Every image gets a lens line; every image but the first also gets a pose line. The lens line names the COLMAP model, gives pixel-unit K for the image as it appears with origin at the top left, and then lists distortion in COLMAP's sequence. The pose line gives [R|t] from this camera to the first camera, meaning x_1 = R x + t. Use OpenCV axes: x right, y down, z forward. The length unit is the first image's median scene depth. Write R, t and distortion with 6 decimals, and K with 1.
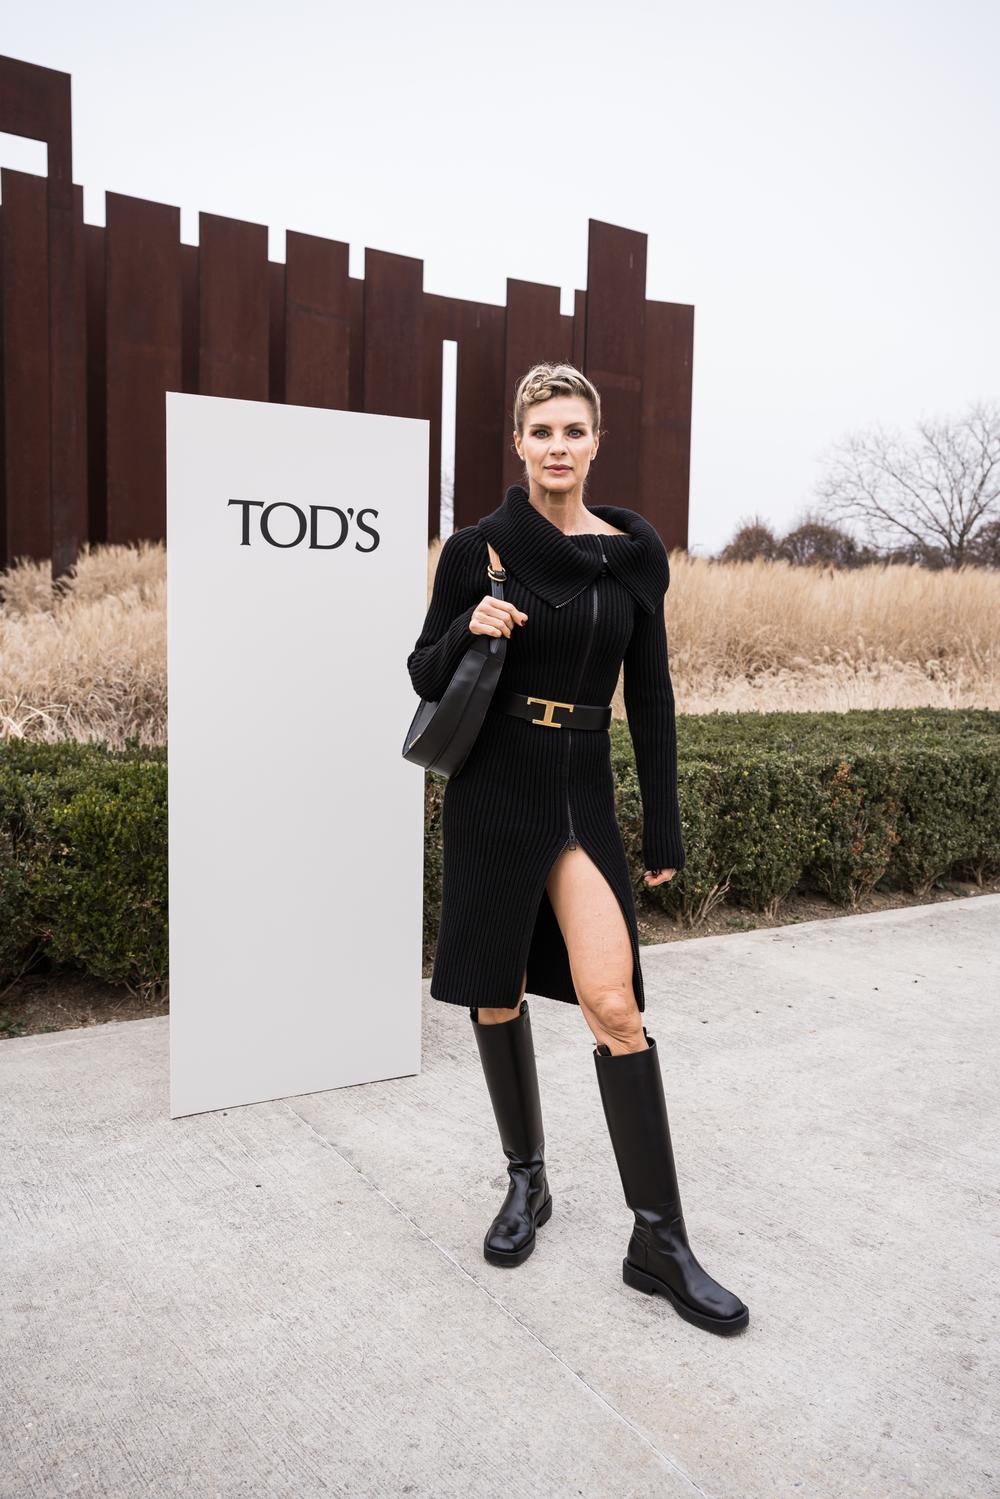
lens RADIAL K [[1211.0, 0, 495.2], [0, 1211.0, 734.1], [0, 0, 1]] dist [-0.011404, 0.030420]
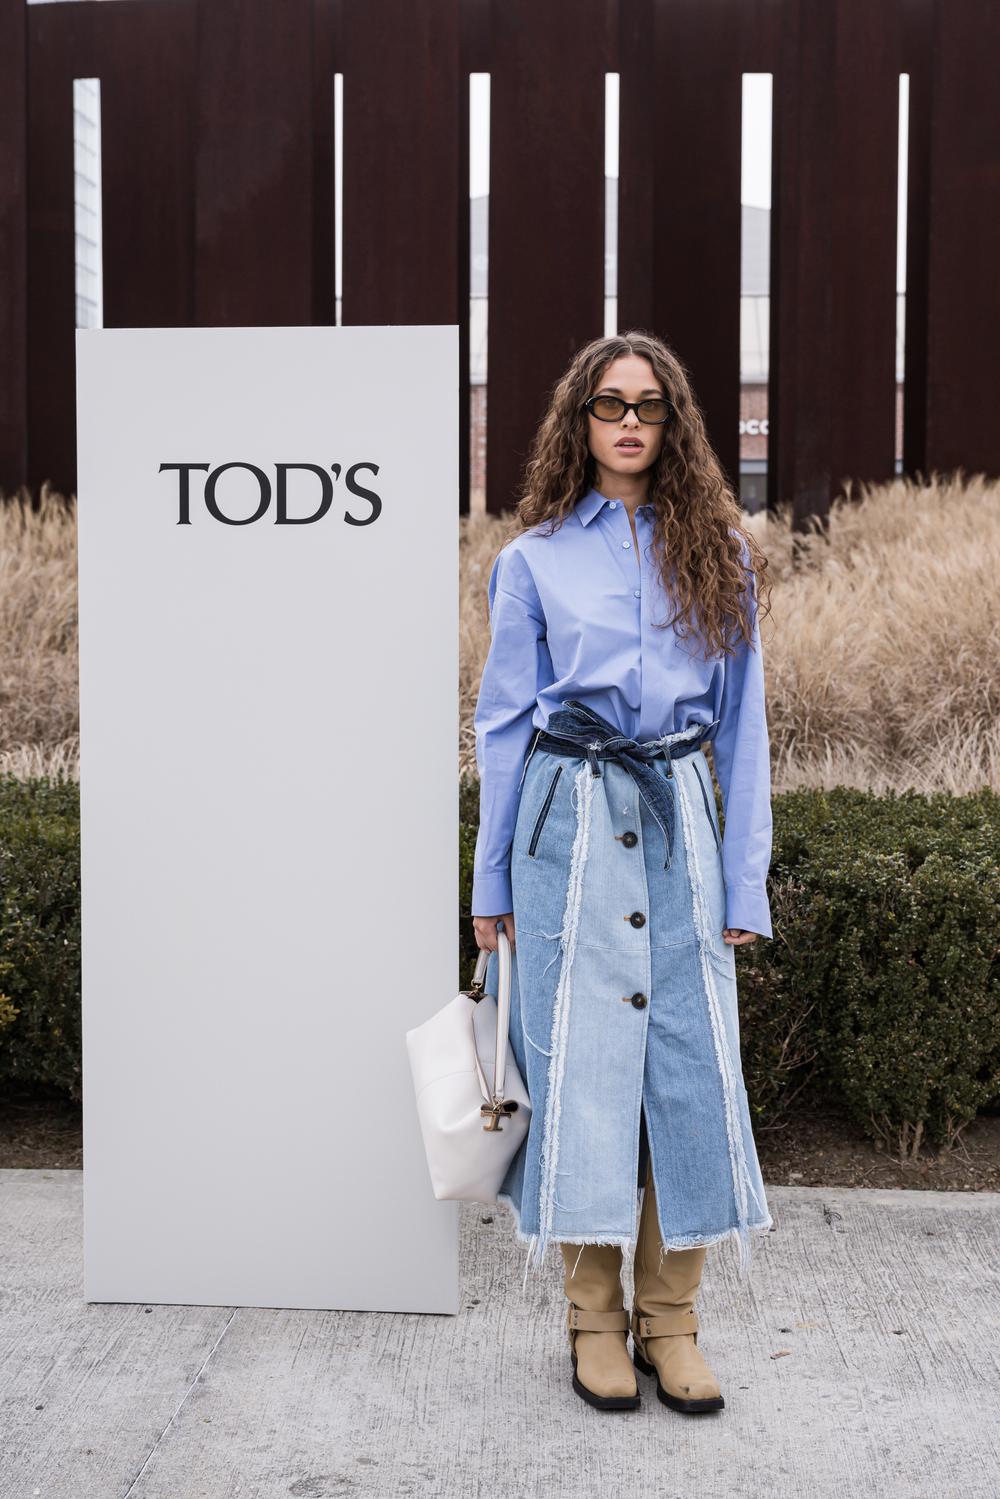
lens RADIAL K [[1940.9, 0, 526.7], [0, 1940.9, 687.5], [0, 0, 1]] dist [0.030509, 0.000000]
pose [[0.823745, 0.012134, -0.566830, 0.593502], [-0.036037, 0.998870, -0.030988, -0.027653], [0.565813, 0.045953, 0.823252, 0.149782]]
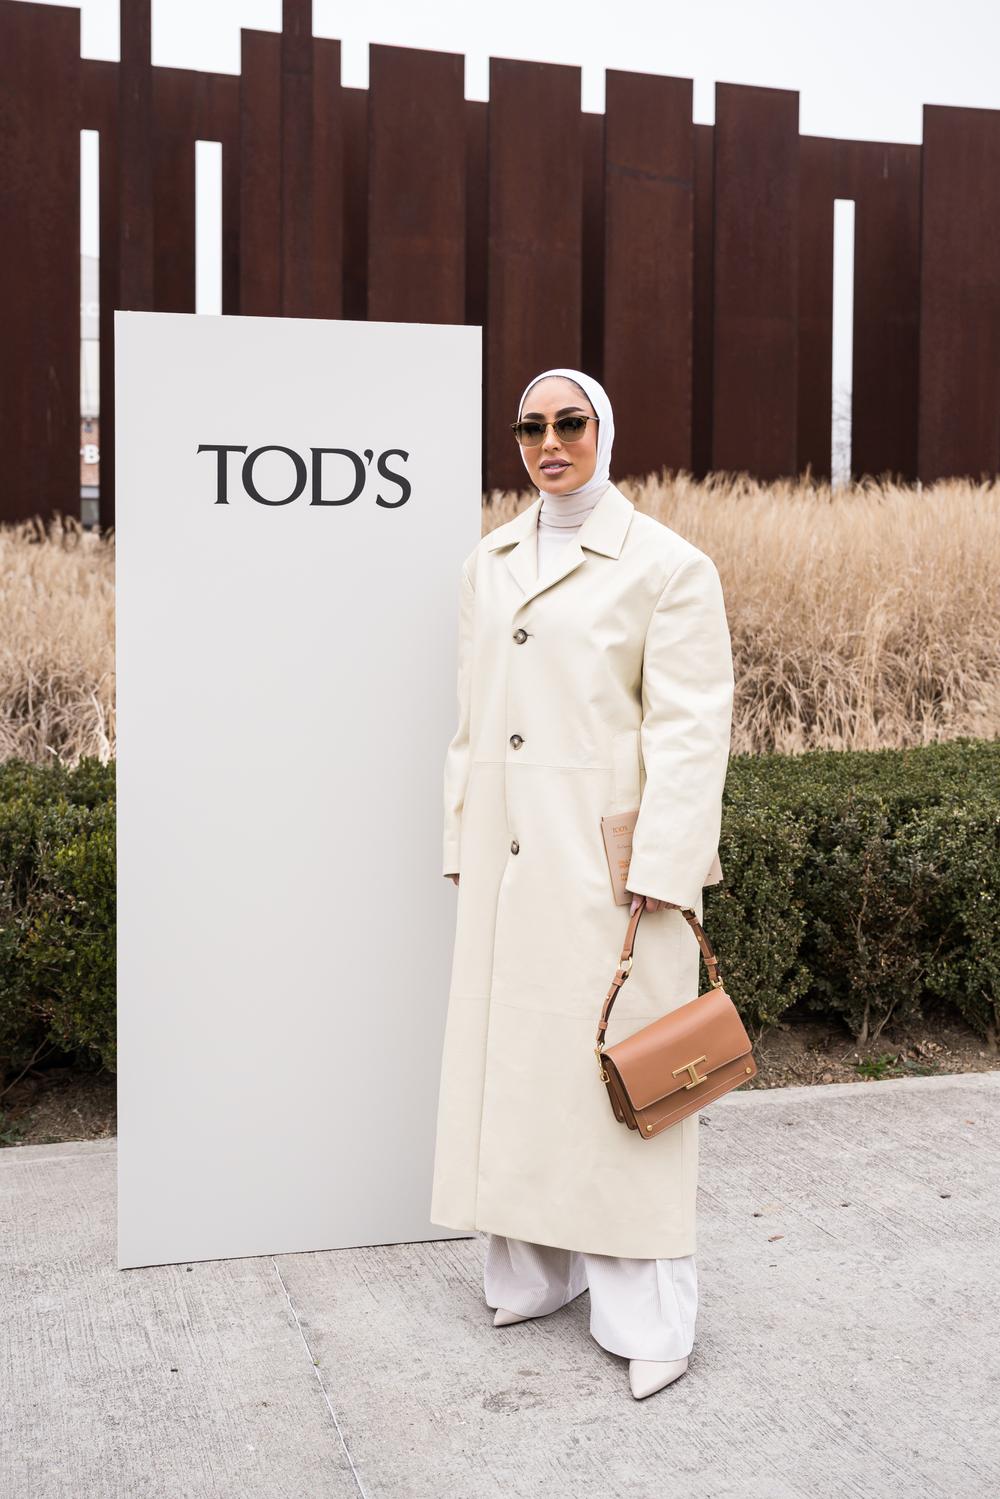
lens RADIAL K [[1707.5, 0, 496.7], [0, 1707.5, 657.5], [0, 0, 1]] dist [0.022185, 0.000000]
pose [[0.964434, -0.007397, -0.264220, 0.228137], [-0.008135, 0.998304, -0.057644, 0.000063], [0.264198, 0.057744, 0.962738, 0.020516]]
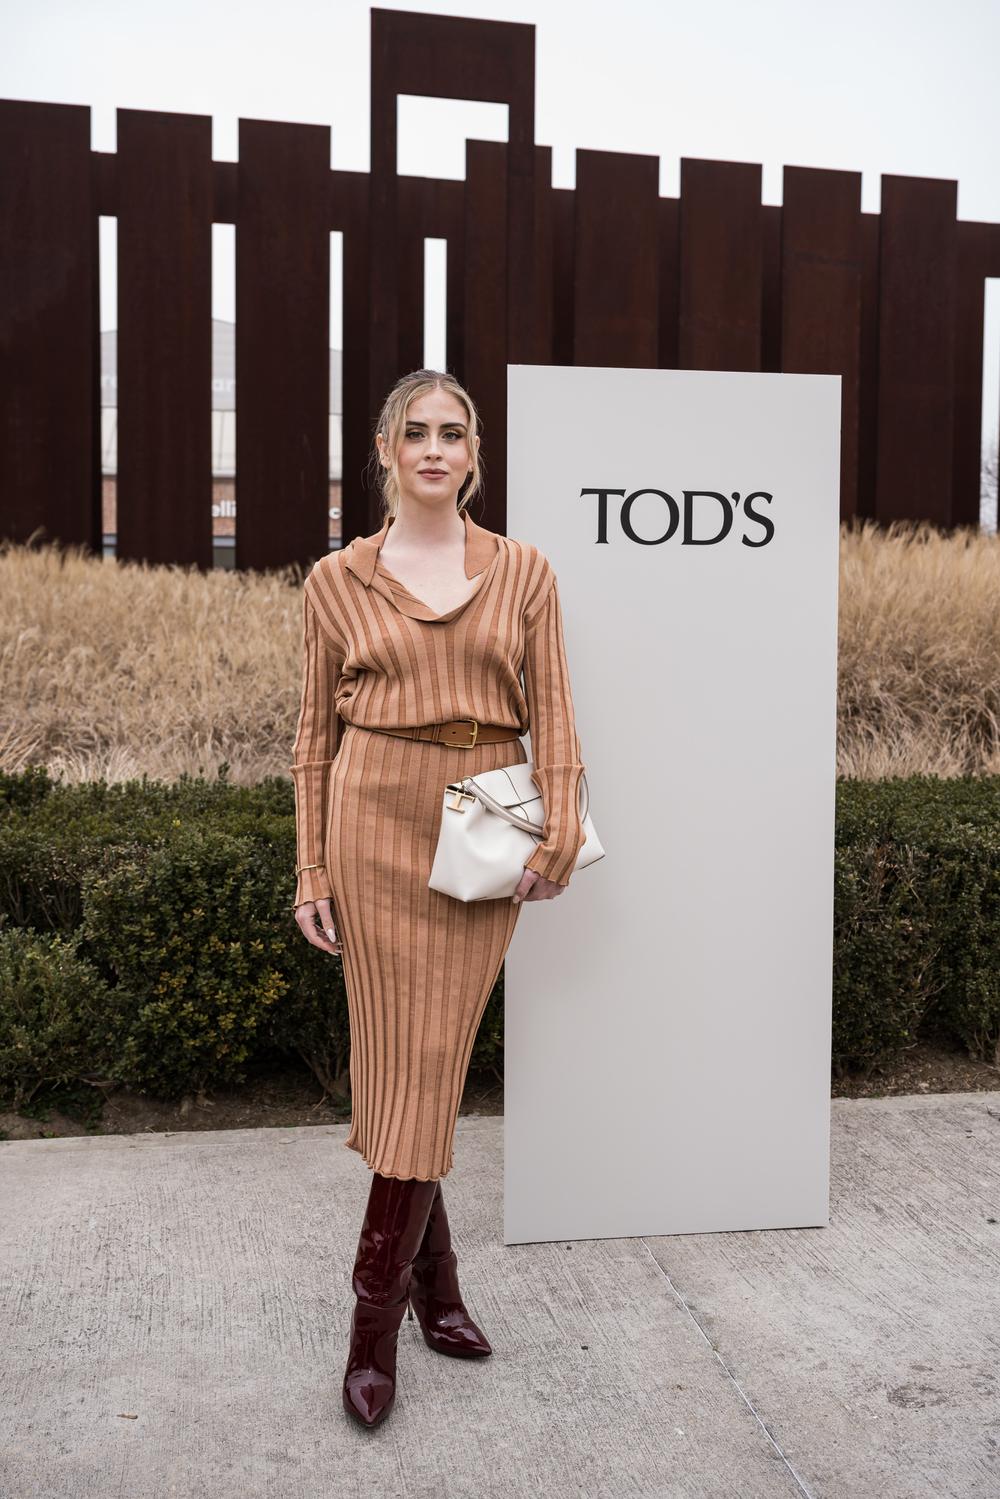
lens RADIAL K [[1465.2, 0, 517.4], [0, 1465.2, 710.3], [0, 0, 1]] dist [0.015025, 0.000000]
pose [[0.935780, 0.003831, -0.352565, 0.084254], [-0.018723, 0.999070, -0.038840, -0.004059], [0.352088, 0.042947, 0.934981, 0.057642]]
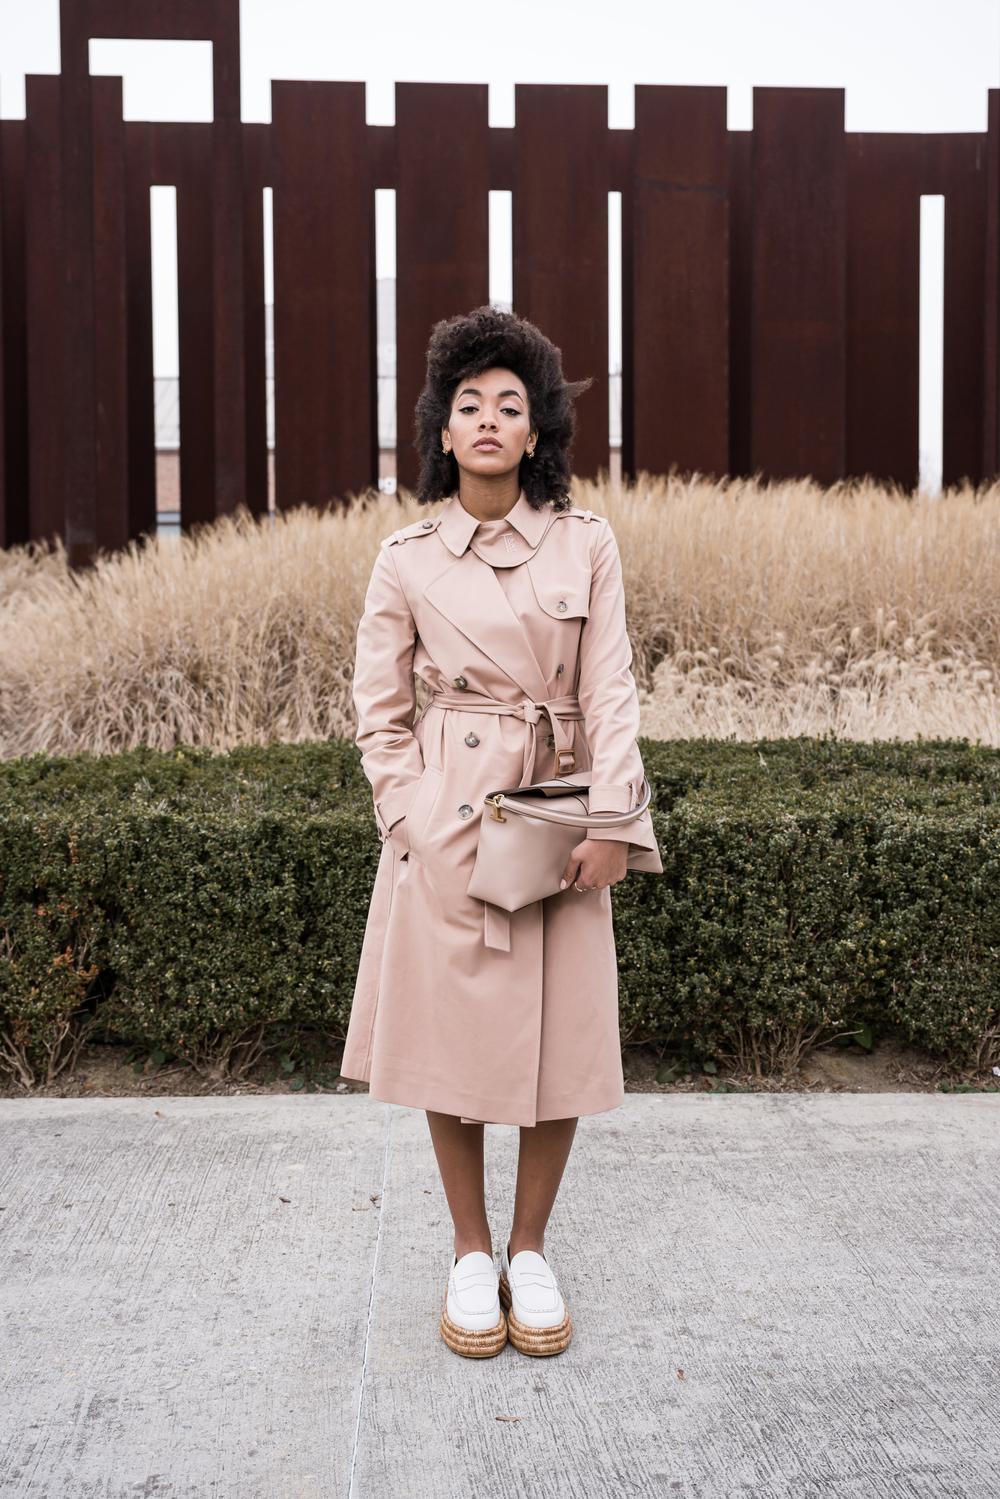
lens RADIAL K [[1507.8, 0, 502.2], [0, 1507.8, 745.0], [0, 0, 1]] dist [0.007356, 0.000000]
pose [[0.852014, 0.023525, -0.522989, 1.675591], [-0.026078, 0.999657, 0.002483, -0.043209], [0.522868, 0.011522, 0.852336, 1.050050]]
